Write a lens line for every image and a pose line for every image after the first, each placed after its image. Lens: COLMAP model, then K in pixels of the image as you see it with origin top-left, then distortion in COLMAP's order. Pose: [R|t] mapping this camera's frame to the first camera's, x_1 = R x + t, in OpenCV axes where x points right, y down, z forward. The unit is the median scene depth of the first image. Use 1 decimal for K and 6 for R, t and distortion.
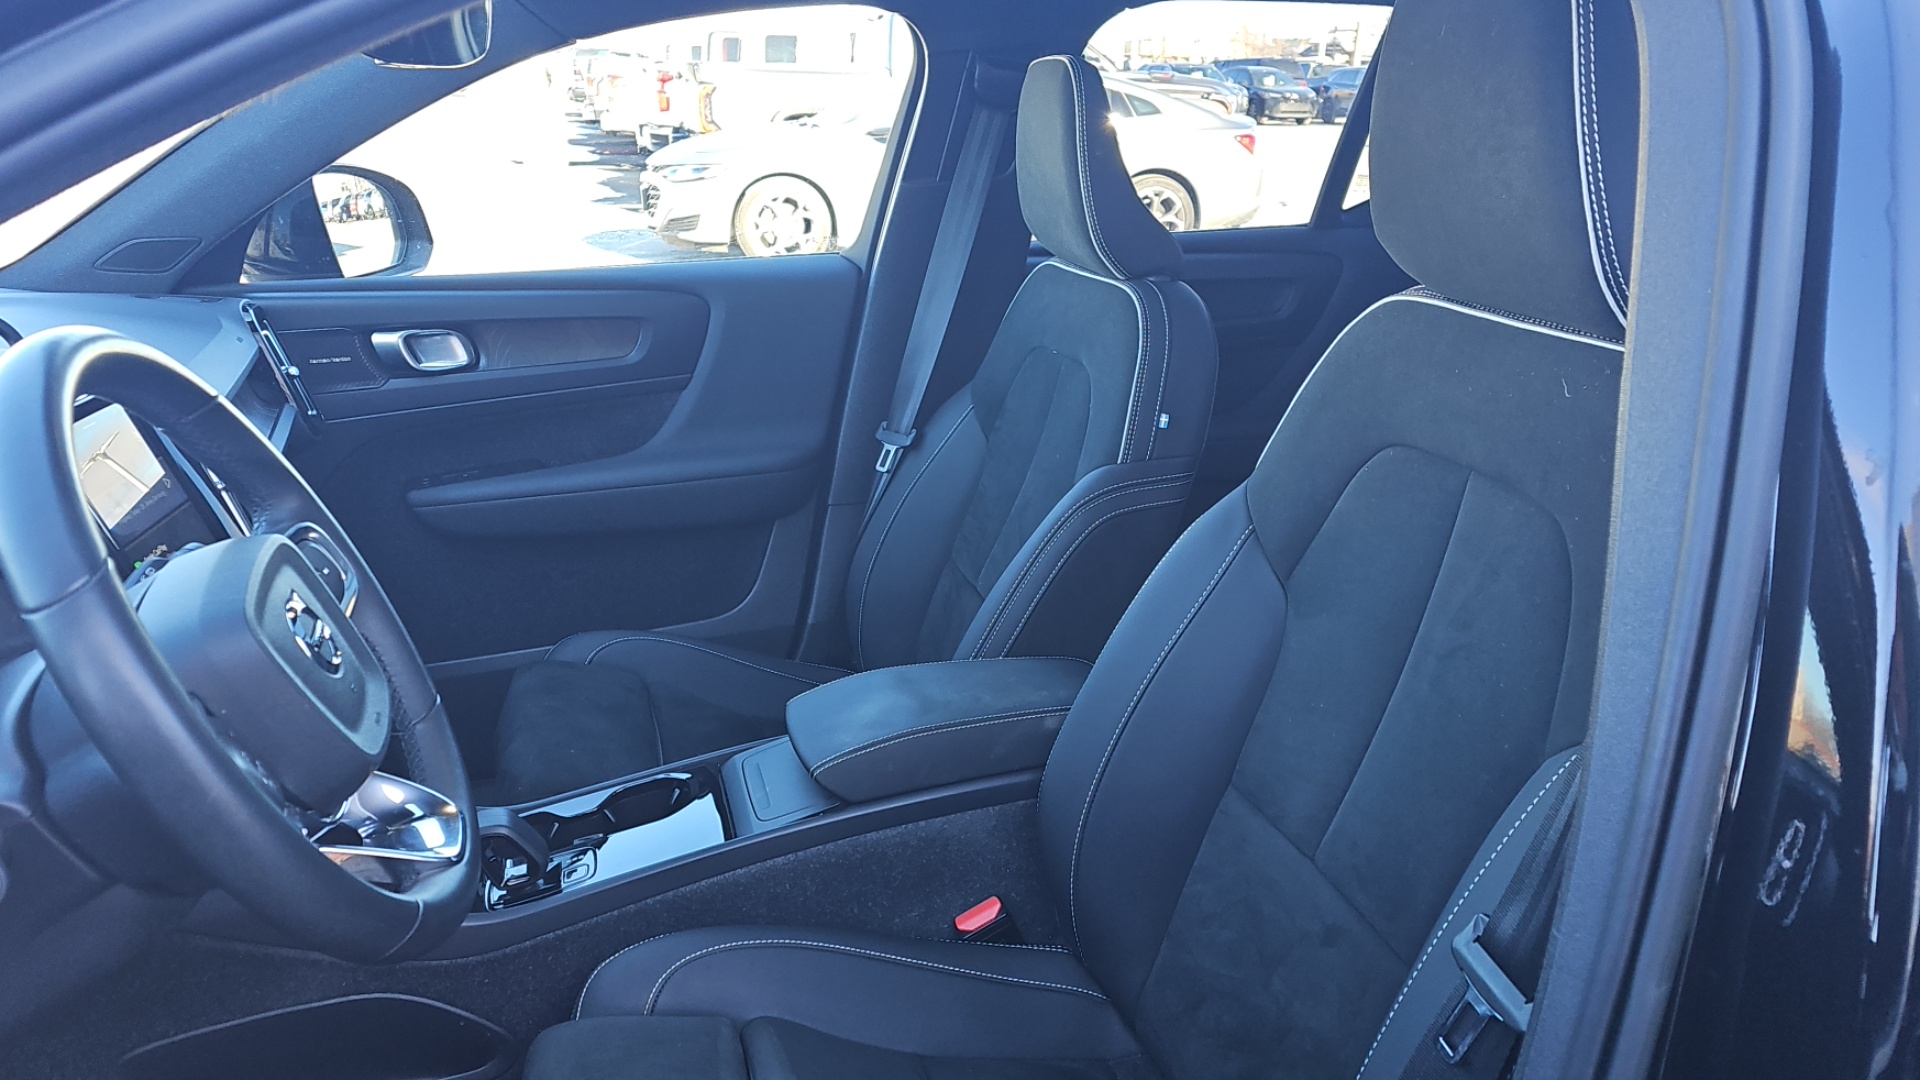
lens RADIAL K [[1367.5, 0, 949.2], [0, 1367.5, 546.5], [0, 0, 1]] dist [0.075752, -0.058297]
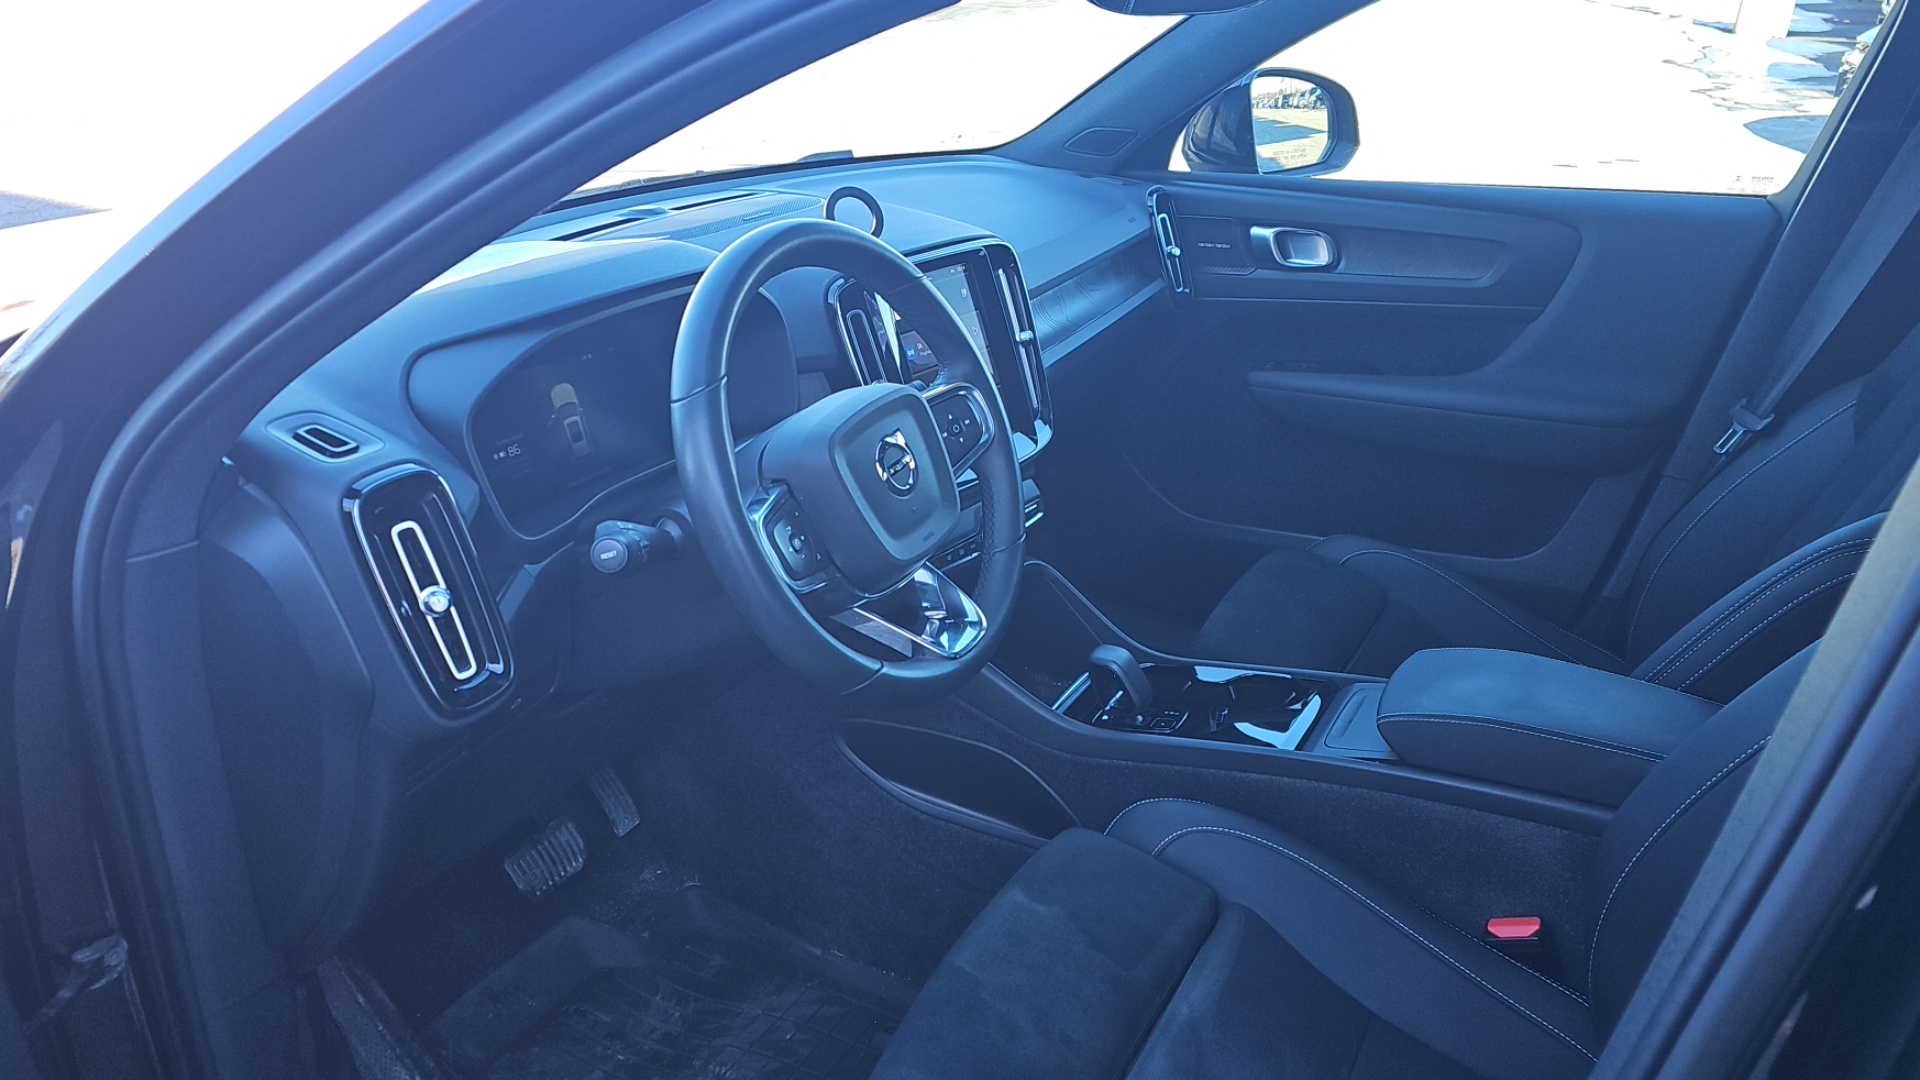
lens RADIAL K [[1367.5, 0, 960.9], [0, 1367.5, 555.8], [0, 0, 1]] dist [0.075752, -0.058297]
pose [[0.703812, 0.287296, -0.649699, 0.212761], [-0.223369, 0.957684, 0.181513, -0.046709], [0.674355, 0.017371, 0.738203, 0.021412]]
